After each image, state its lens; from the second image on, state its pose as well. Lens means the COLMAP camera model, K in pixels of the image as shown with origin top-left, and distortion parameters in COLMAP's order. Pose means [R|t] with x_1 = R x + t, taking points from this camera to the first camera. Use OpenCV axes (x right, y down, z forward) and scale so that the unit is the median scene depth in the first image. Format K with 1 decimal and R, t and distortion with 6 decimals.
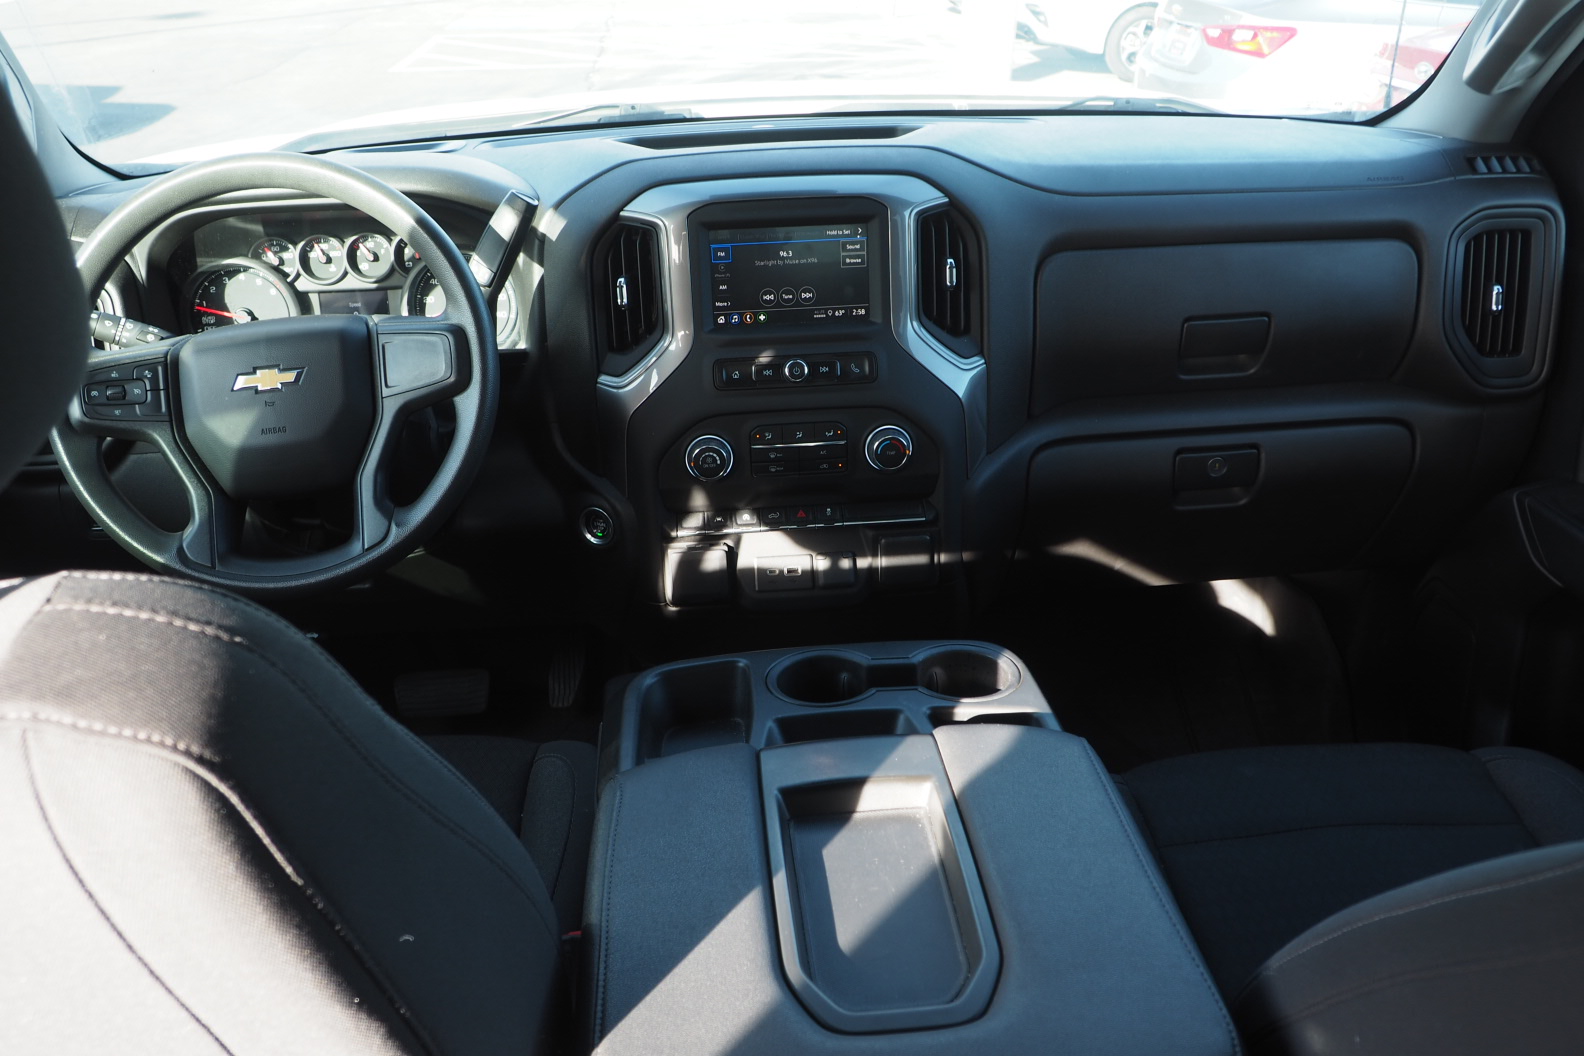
lens RADIAL K [[1386.9, 0, 792.0], [0, 1386.9, 522.9], [0, 0, 1]] dist [-0.043053, 0.007359]
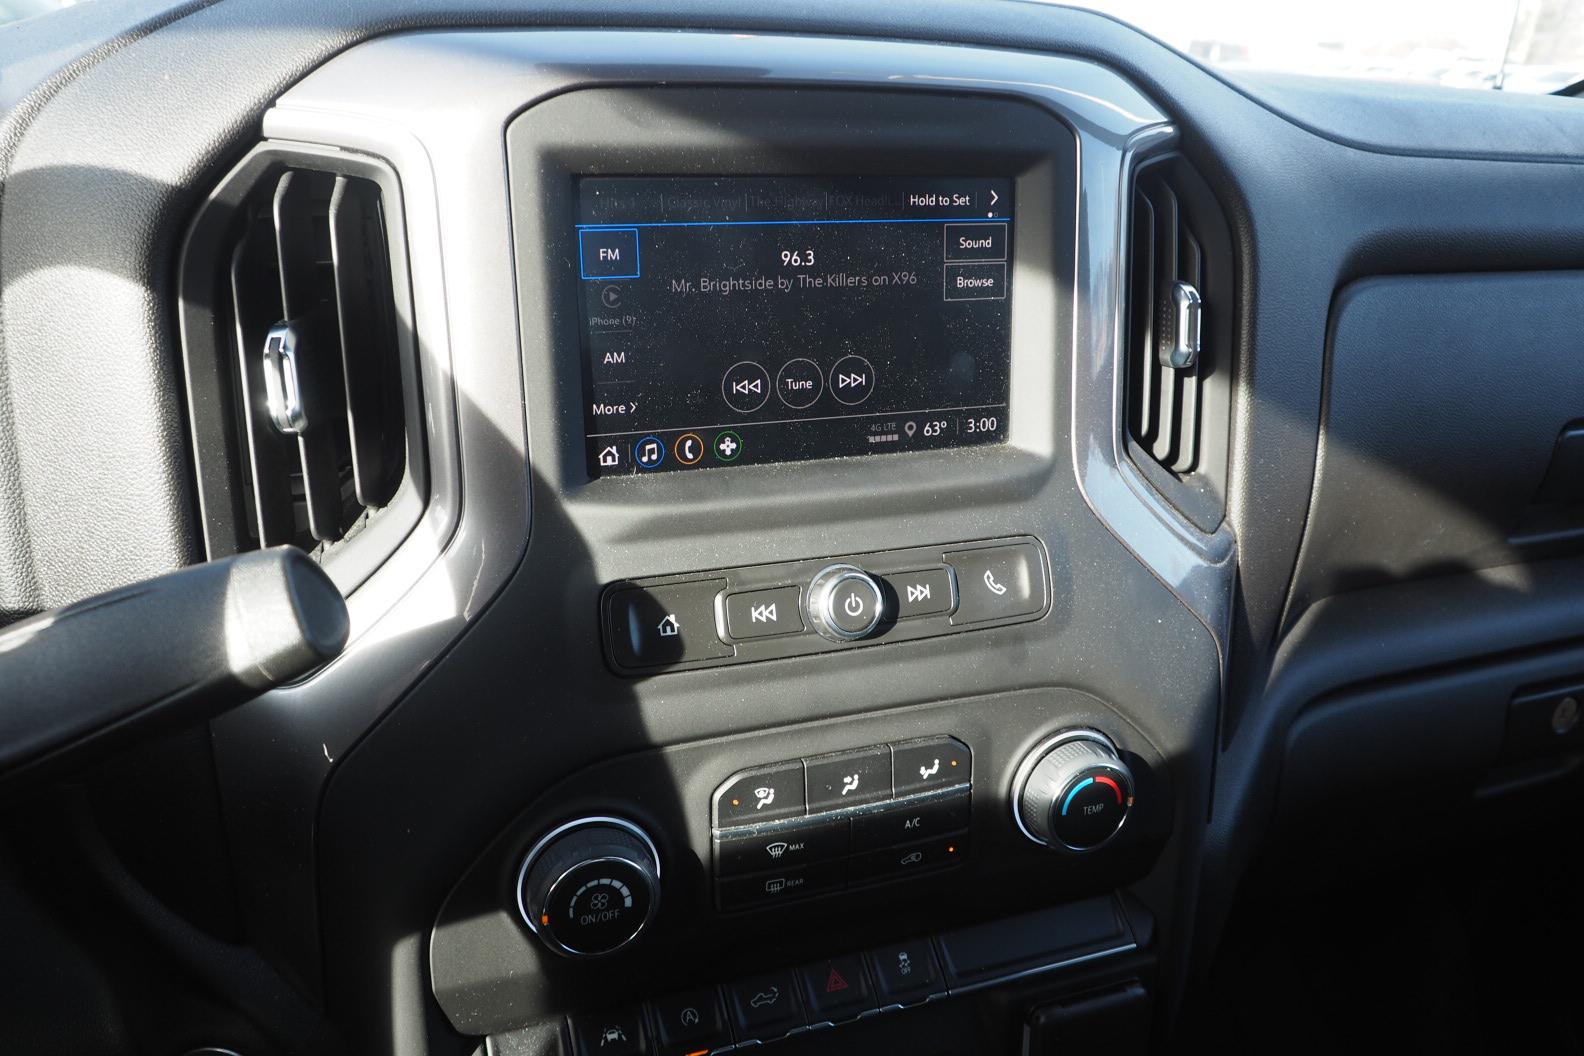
lens RADIAL K [[1183.9, 0, 782.4], [0, 1183.9, 523.6], [0, 0, 1]] dist [-0.033270, 0.001561]
pose [[0.960936, -0.040499, 0.273793, -0.089018], [0.054494, 0.997557, -0.043702, -0.116394], [-0.271354, 0.056914, 0.960795, 0.721370]]
